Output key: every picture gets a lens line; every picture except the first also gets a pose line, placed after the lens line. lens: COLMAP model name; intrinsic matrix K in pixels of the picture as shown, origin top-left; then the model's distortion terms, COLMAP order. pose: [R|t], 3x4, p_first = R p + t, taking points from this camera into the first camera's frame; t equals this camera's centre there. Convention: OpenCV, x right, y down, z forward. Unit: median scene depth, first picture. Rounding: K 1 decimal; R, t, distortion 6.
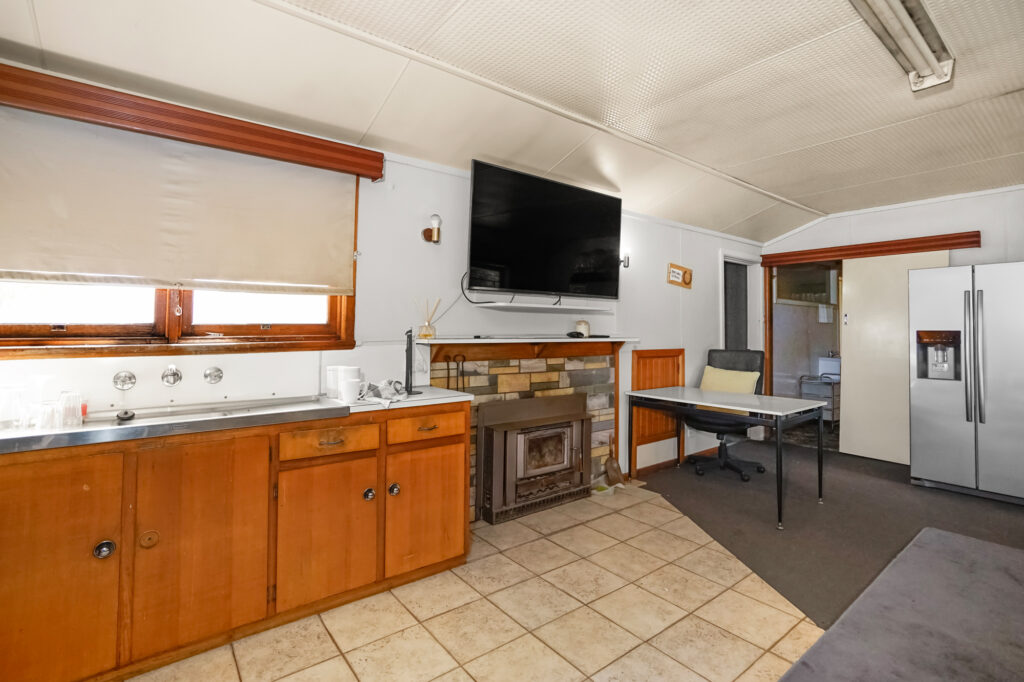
lens RADIAL K [[476.5, 0, 511.5], [0, 476.5, 324.3], [0, 0, 1]] dist [-0.000170, 0.000326]
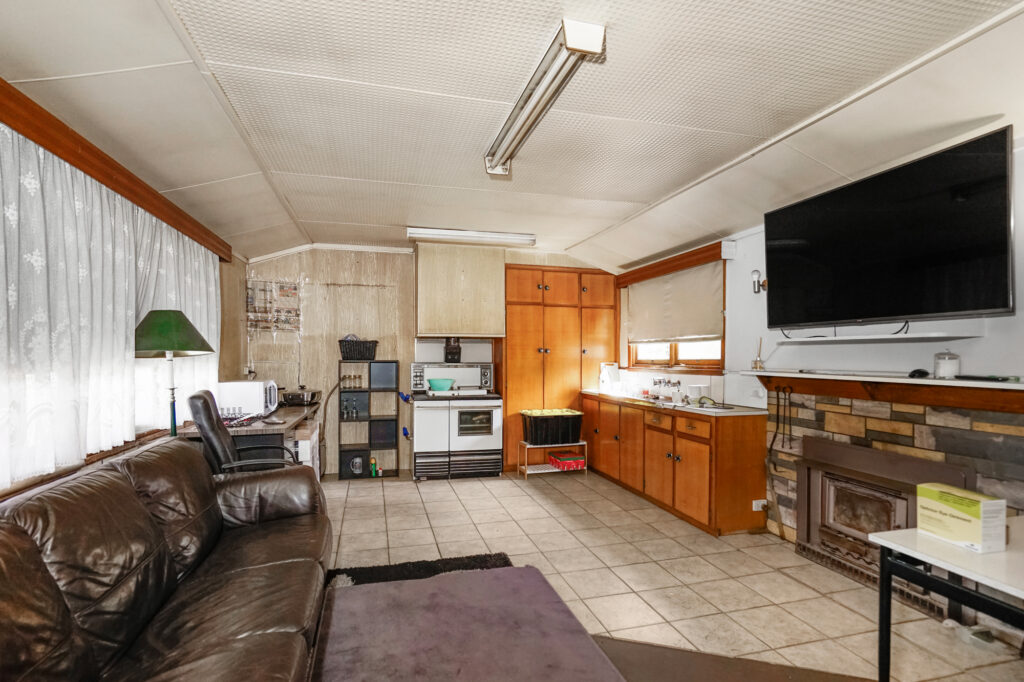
lens RADIAL K [[505.0, 0, 511.5], [0, 505.0, 357.3], [0, 0, 1]] dist [0.000518, 0.000163]
pose [[-0.382357, 0.001559, -0.924013, 1.163260], [0.014748, 0.999881, -0.004416, -0.007648], [0.923897, -0.015316, -0.382334, 0.819234]]
